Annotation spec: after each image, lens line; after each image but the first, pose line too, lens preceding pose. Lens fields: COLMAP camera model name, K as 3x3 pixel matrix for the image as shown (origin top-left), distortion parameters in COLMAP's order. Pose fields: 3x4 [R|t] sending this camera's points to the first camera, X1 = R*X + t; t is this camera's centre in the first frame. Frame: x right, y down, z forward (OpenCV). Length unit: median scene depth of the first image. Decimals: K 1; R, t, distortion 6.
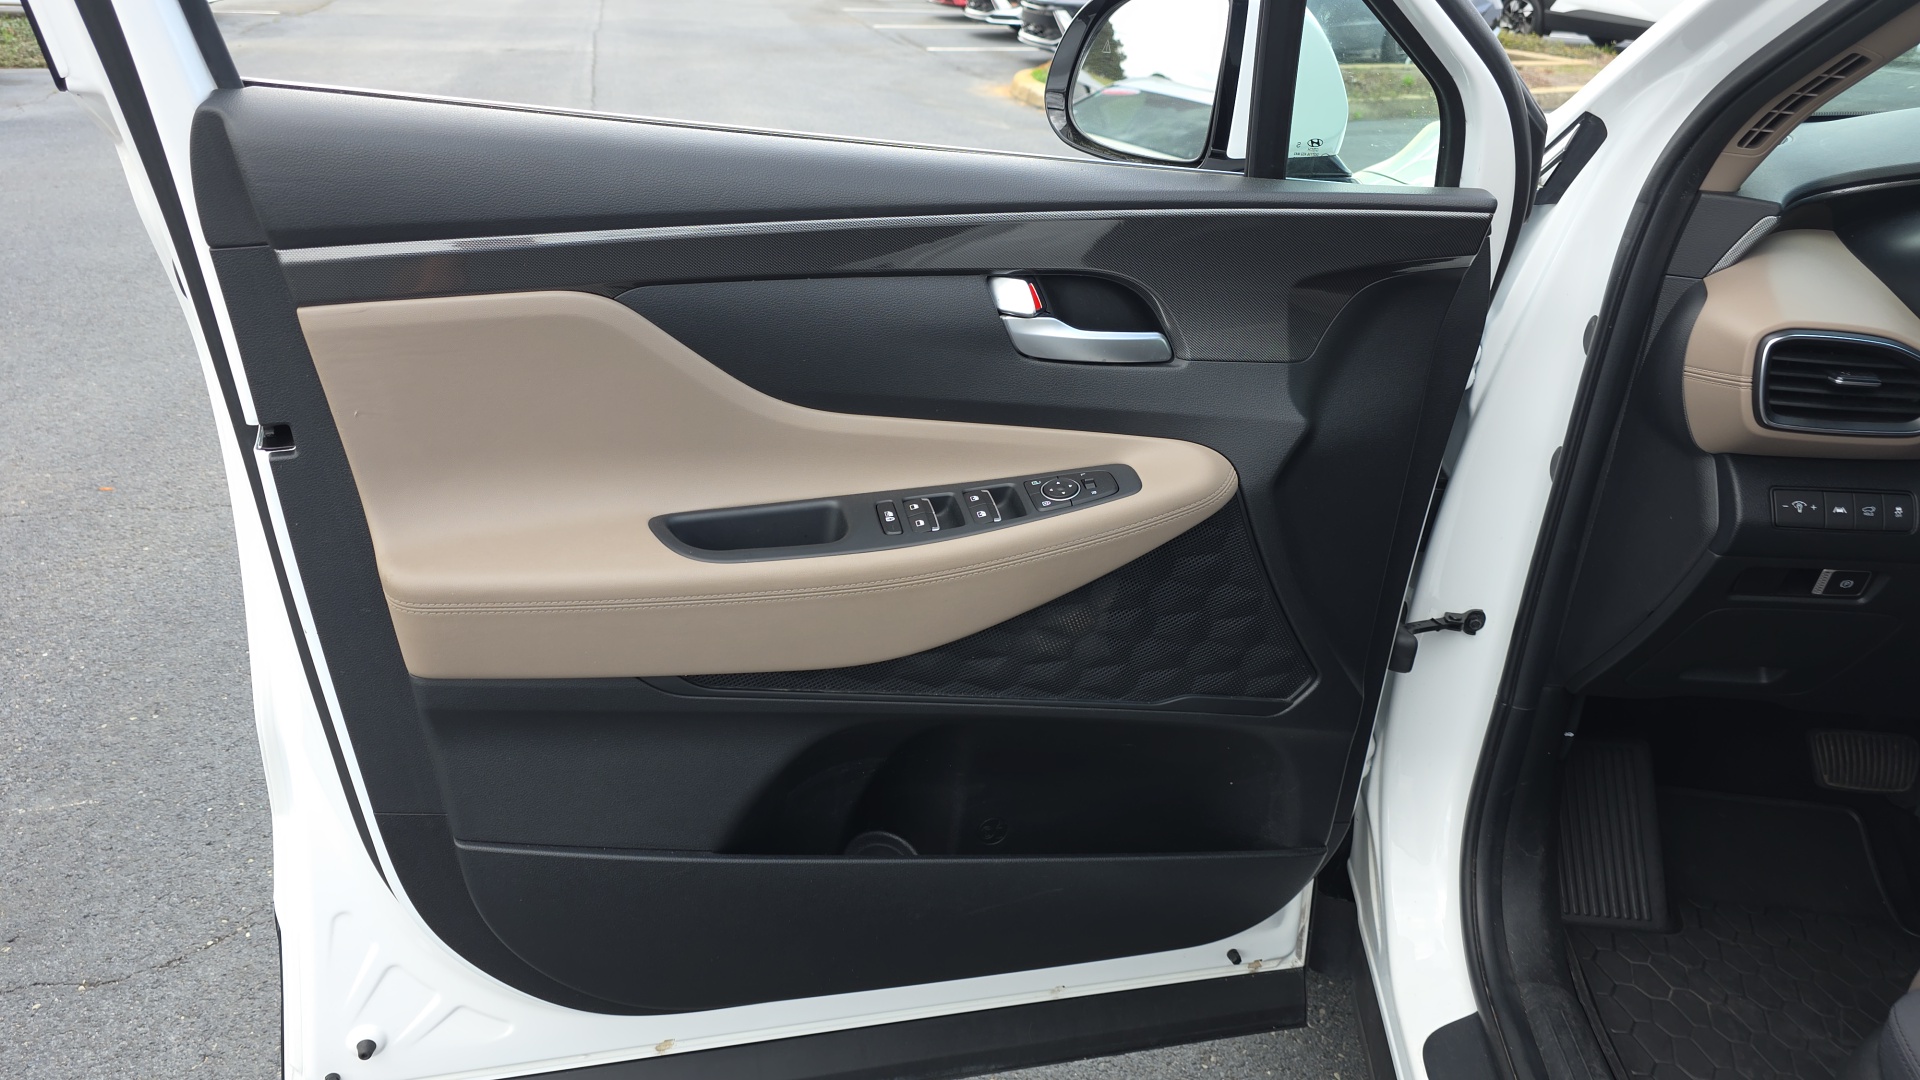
lens RADIAL K [[1291.6, 0, 943.3], [0, 1291.6, 541.3], [0, 0, 1]] dist [0.070520, -0.079880]
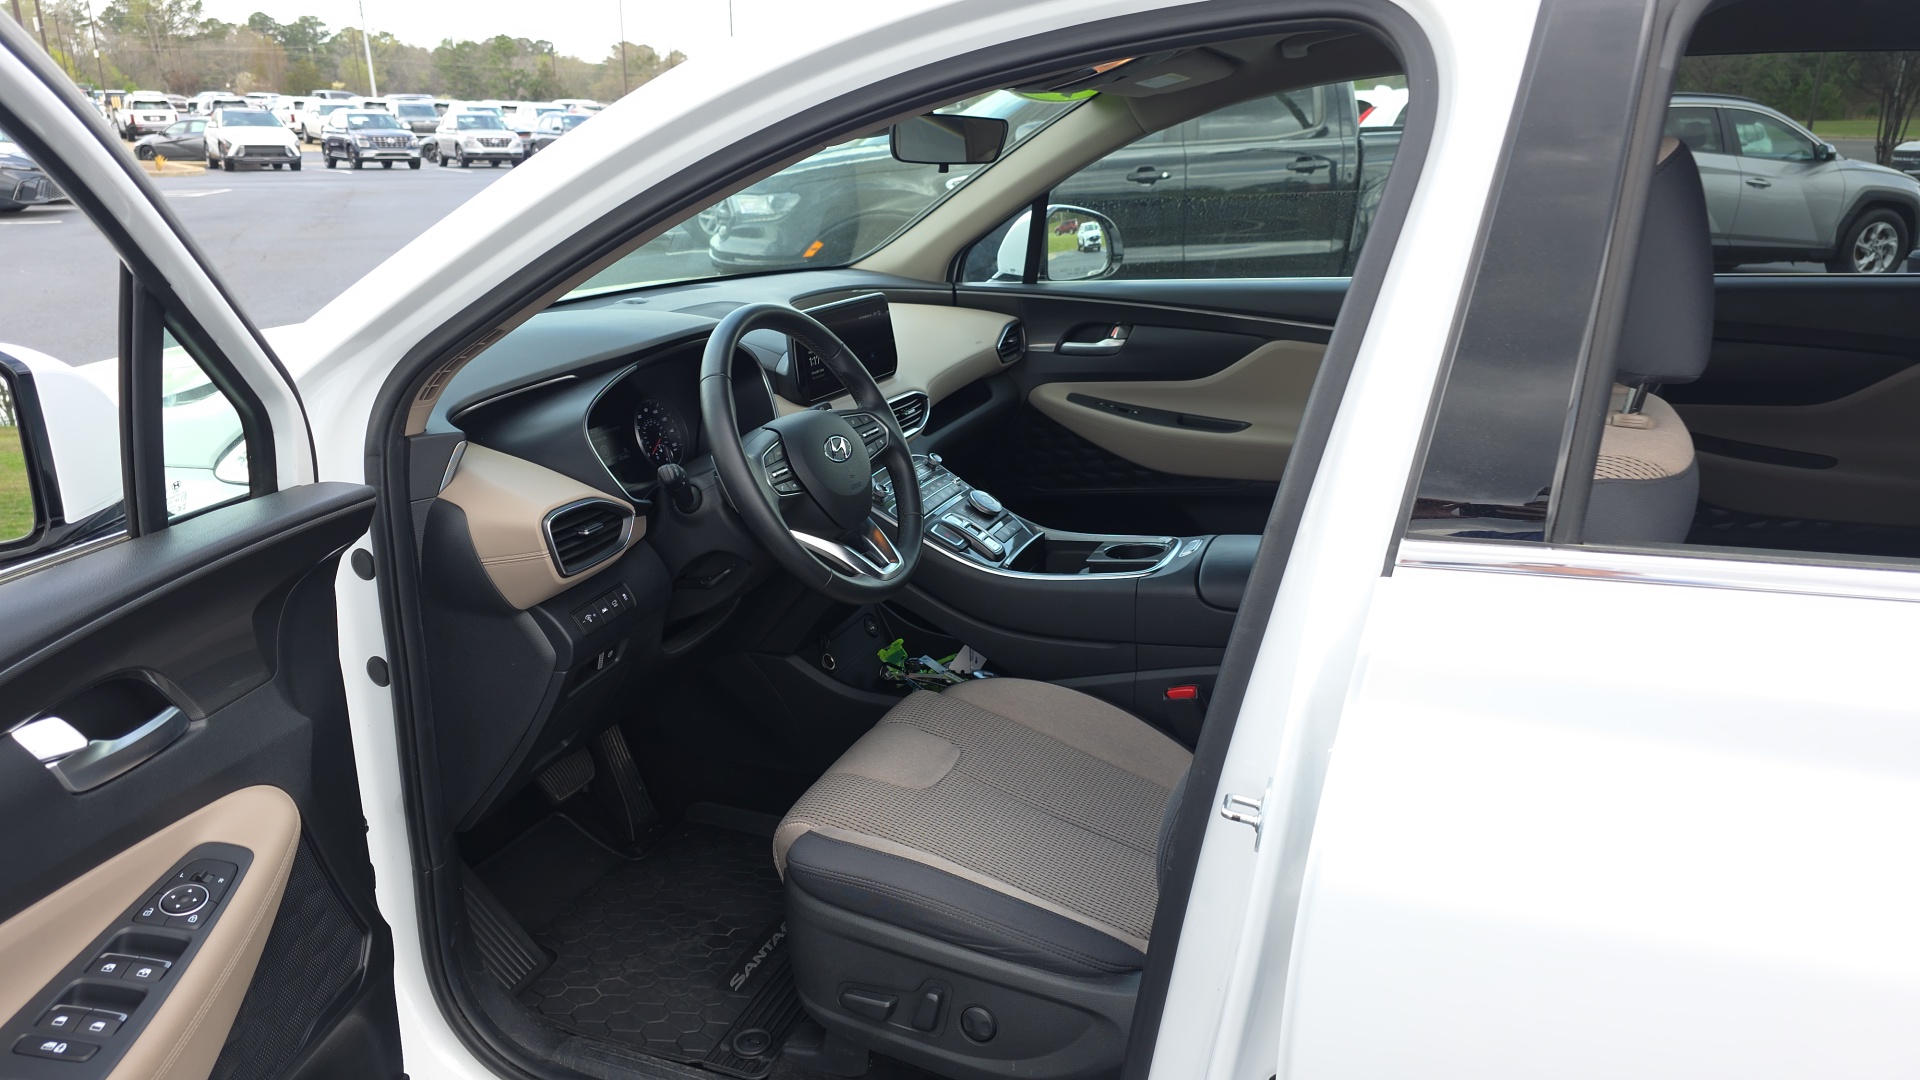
lens RADIAL K [[1291.6, 0, 943.3], [0, 1291.6, 541.3], [0, 0, 1]] dist [0.070520, -0.079880]
pose [[0.233487, -0.317521, 0.919056, -0.541159], [0.413627, 0.887834, 0.201652, -0.225068], [-0.879998, 0.333063, 0.338633, 0.133451]]
